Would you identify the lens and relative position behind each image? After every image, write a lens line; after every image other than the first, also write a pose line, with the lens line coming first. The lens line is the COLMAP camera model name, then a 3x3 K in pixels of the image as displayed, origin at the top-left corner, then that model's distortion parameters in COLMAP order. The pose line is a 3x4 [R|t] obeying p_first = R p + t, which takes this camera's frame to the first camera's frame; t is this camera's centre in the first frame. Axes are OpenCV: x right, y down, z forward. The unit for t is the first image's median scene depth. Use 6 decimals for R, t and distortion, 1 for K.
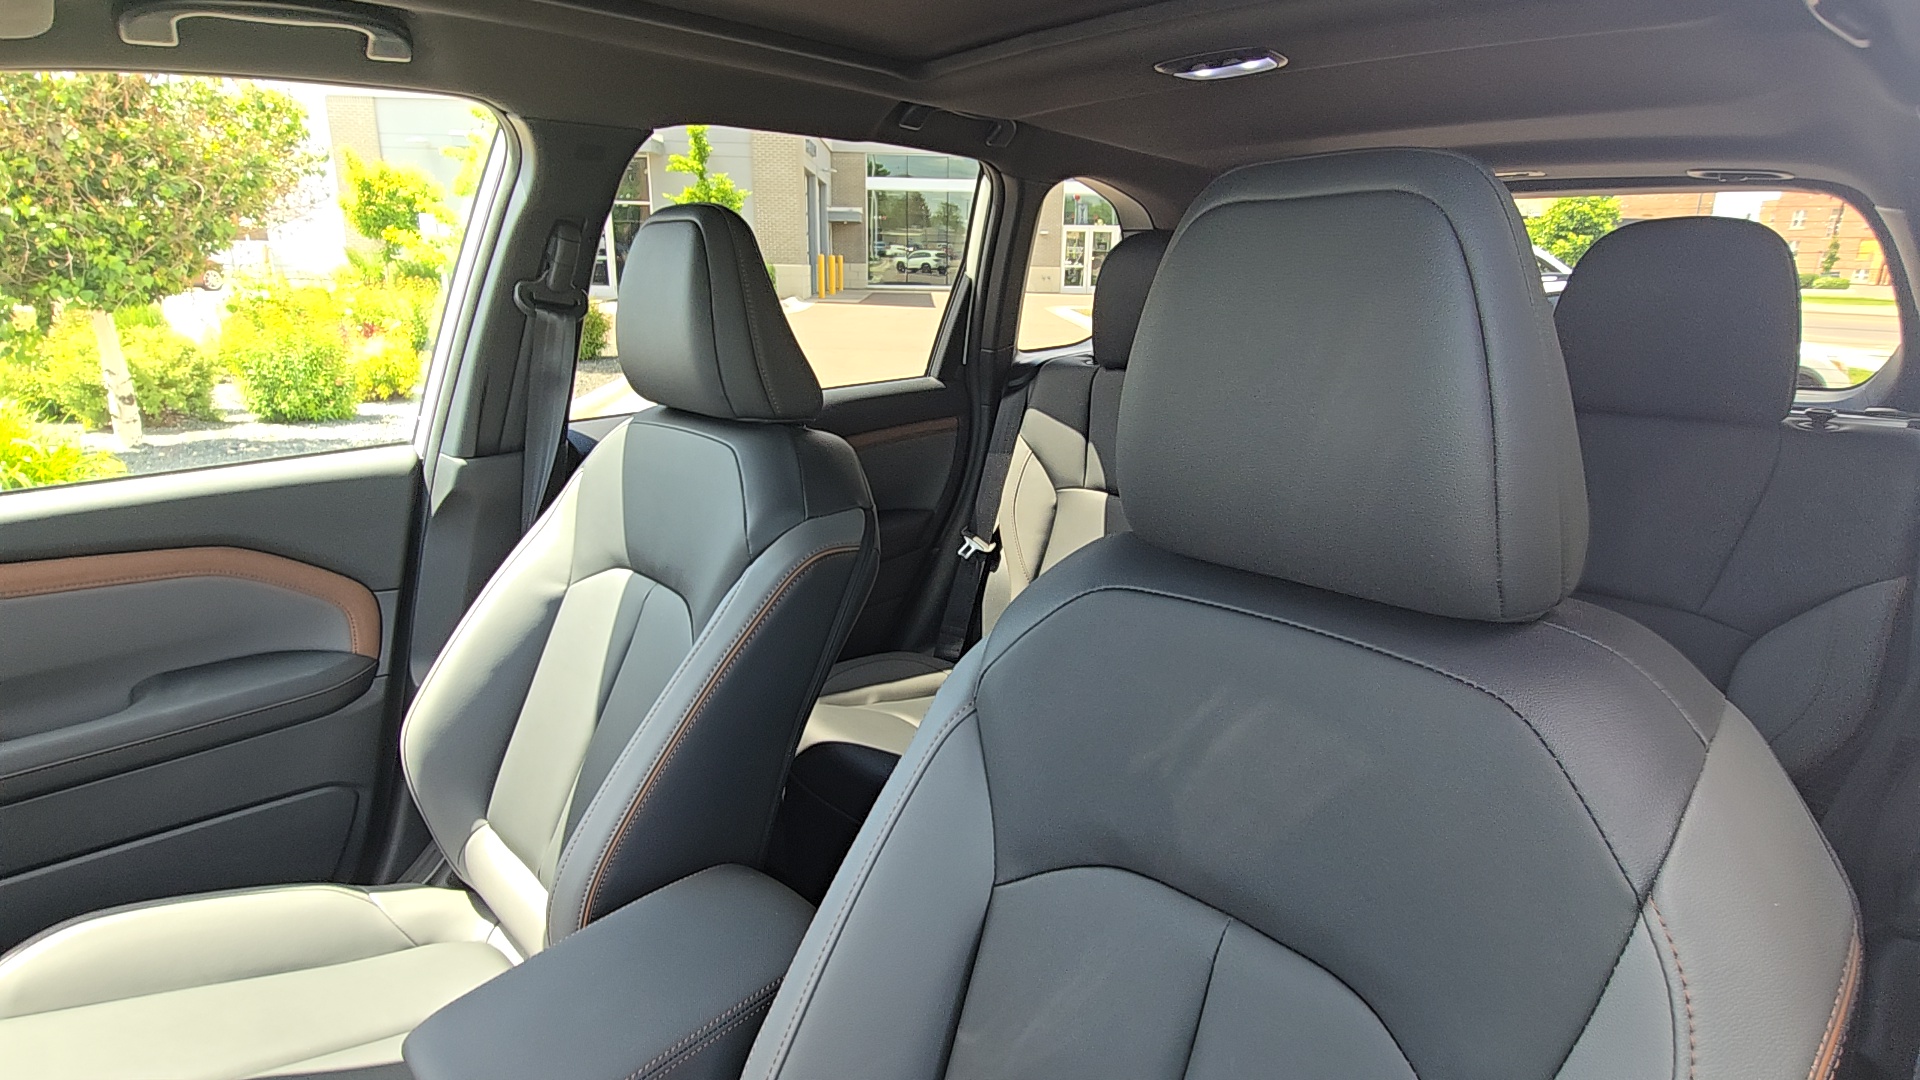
lens RADIAL K [[958.6, 0, 955.0], [0, 958.6, 523.2], [0, 0, 1]] dist [0.007856, -0.005812]
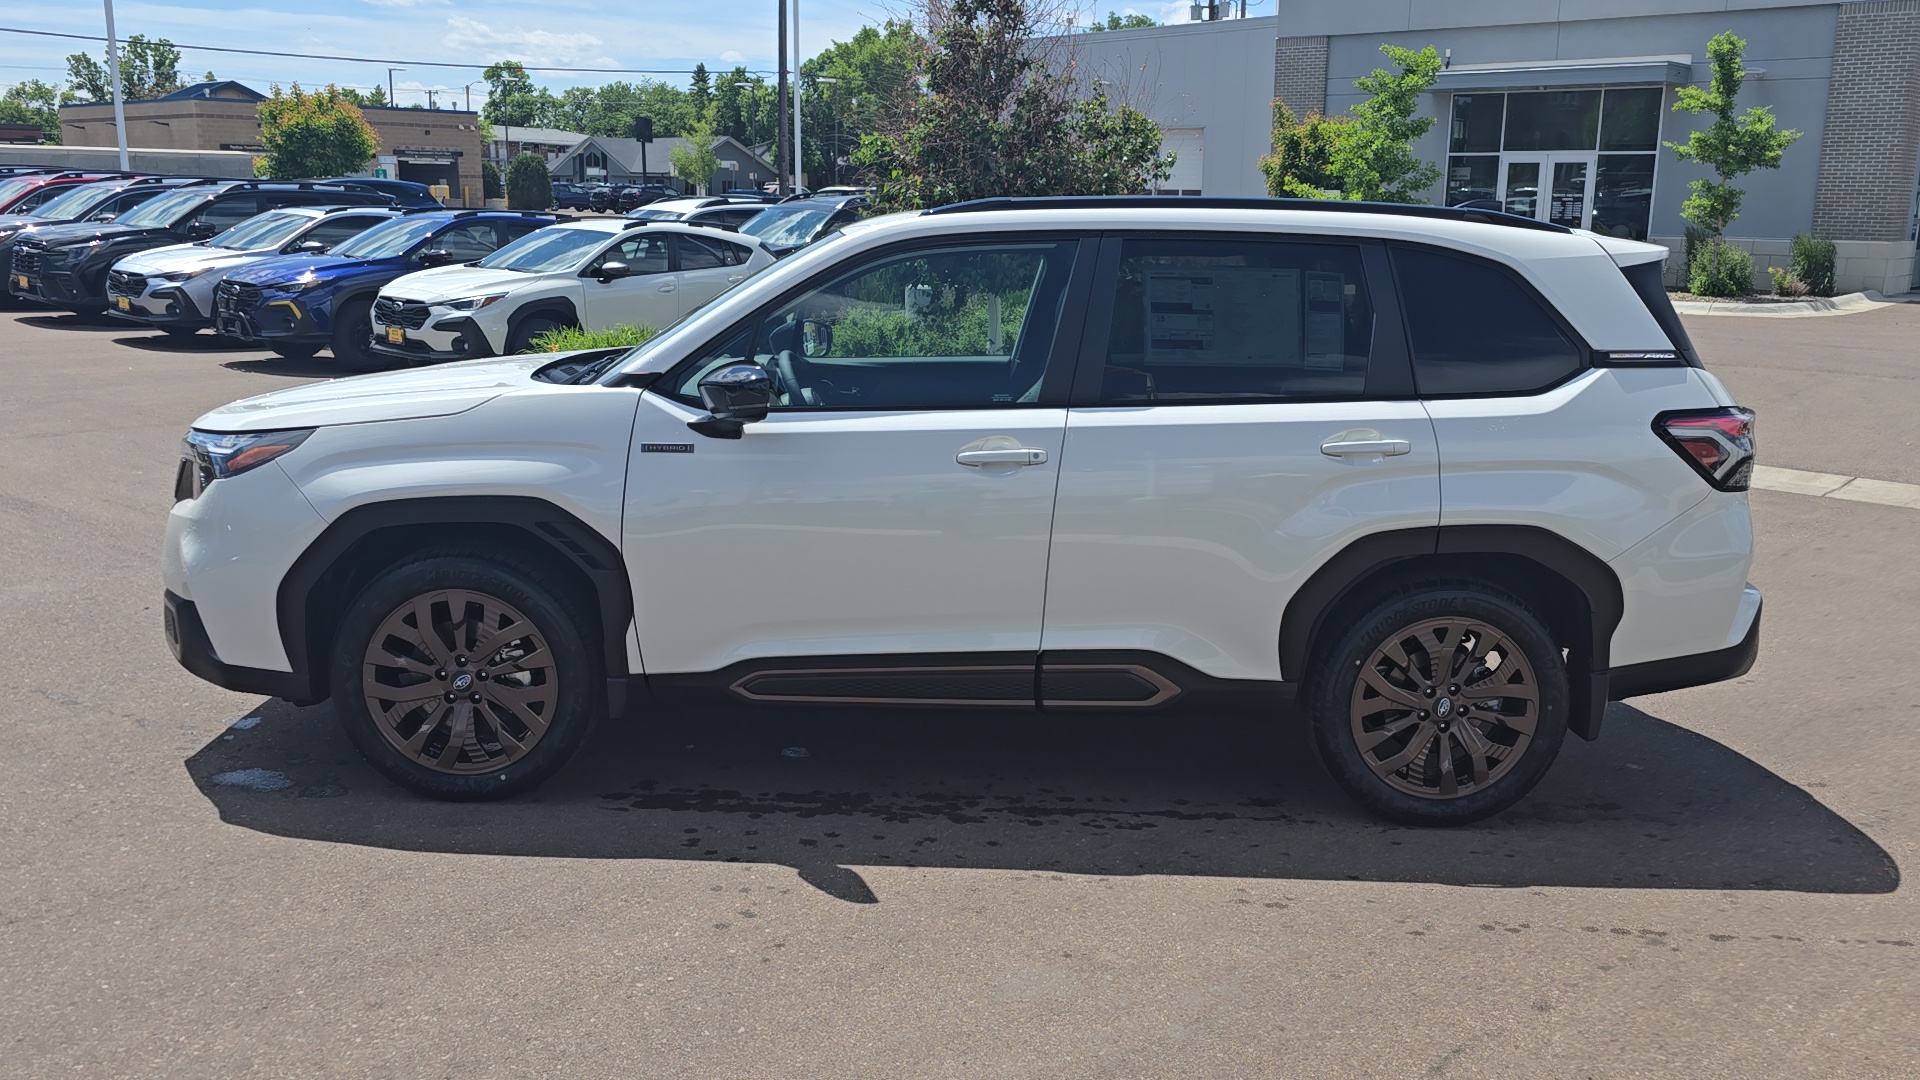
lens RADIAL K [[1590.8, 0, 969.6], [0, 1590.8, 539.1], [0, 0, 1]] dist [0.006251, -0.005532]
pose [[0.727910, 0.135312, -0.672188, 0.139451], [-0.181881, 0.983320, 0.000985, 0.026458], [0.661109, 0.121541, 0.740380, -0.138104]]
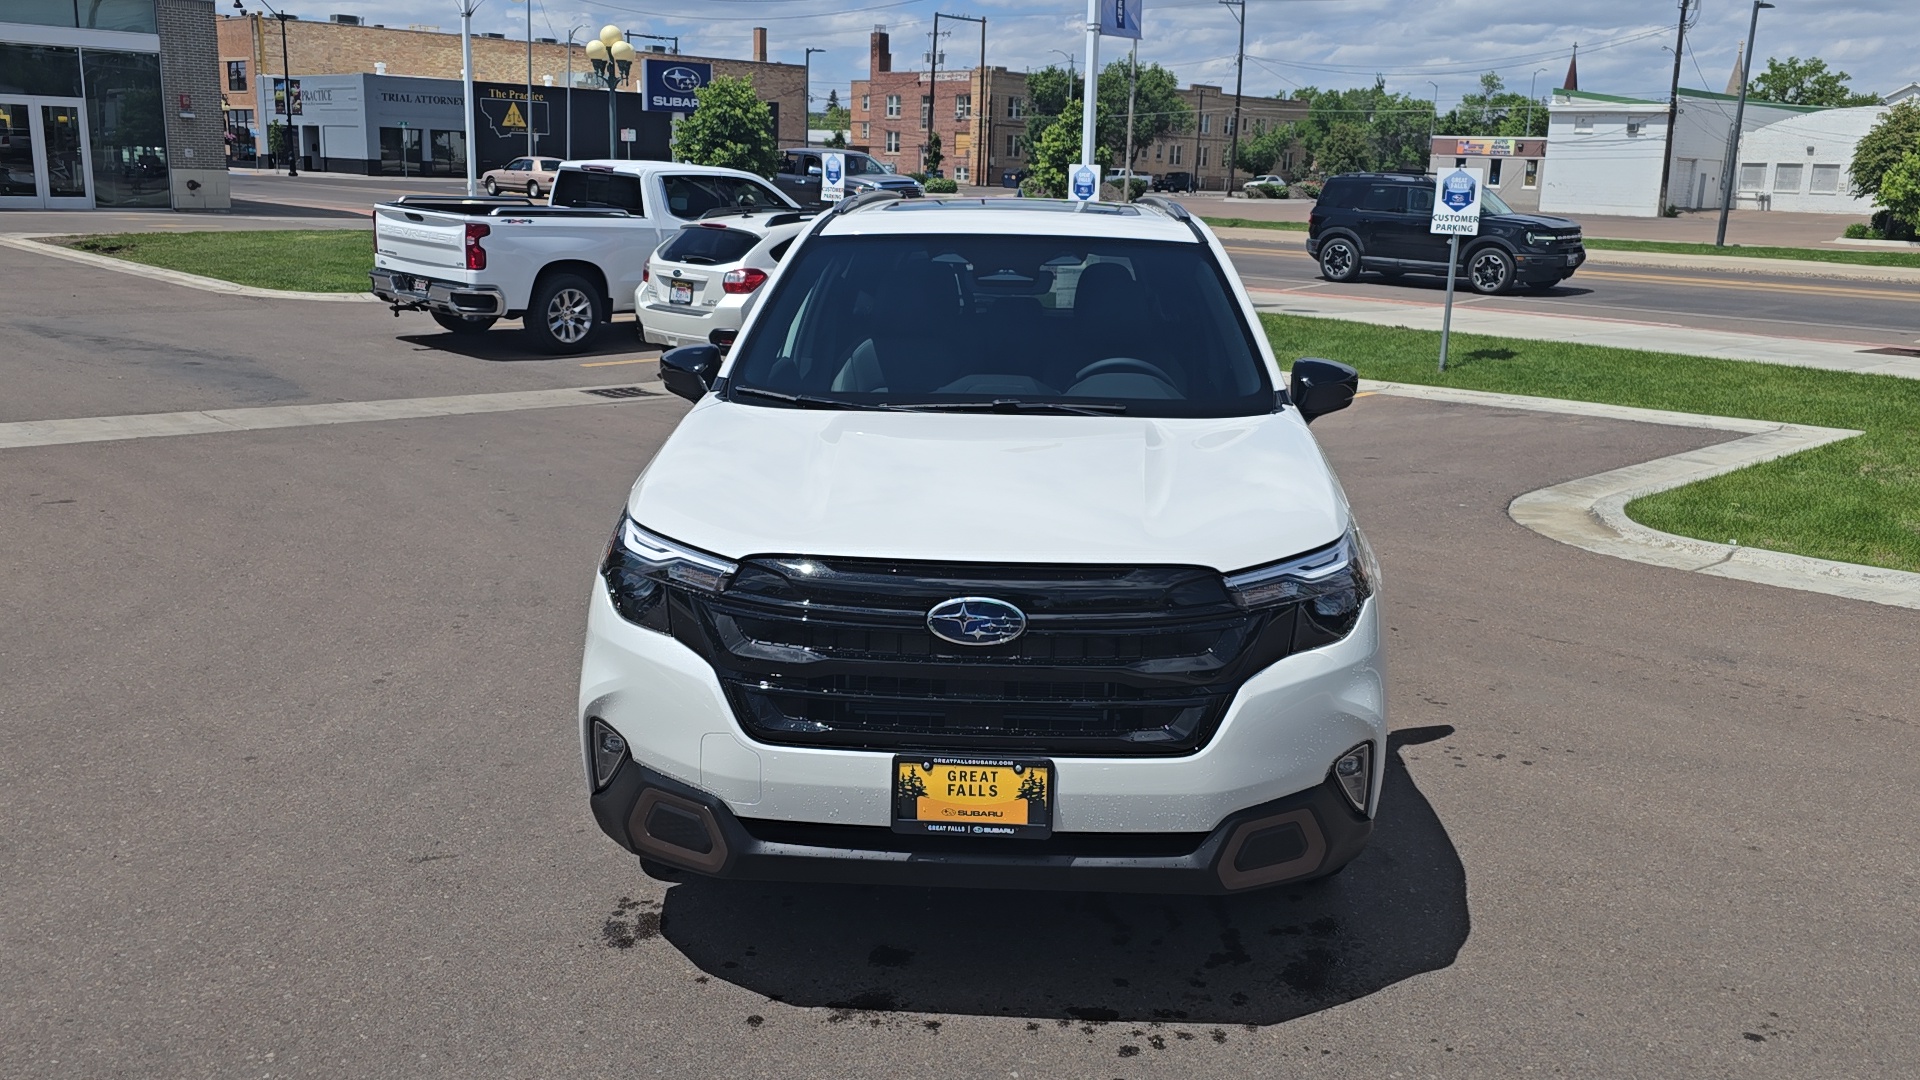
lens RADIAL K [[1590.8, 0, 983.7], [0, 1590.8, 537.9], [0, 0, 1]] dist [0.006251, -0.005532]
pose [[0.726658, -0.147244, 0.671035, -0.166638], [0.161664, 0.985982, 0.041287, 0.018796], [-0.667707, 0.078481, 0.740275, -0.143864]]
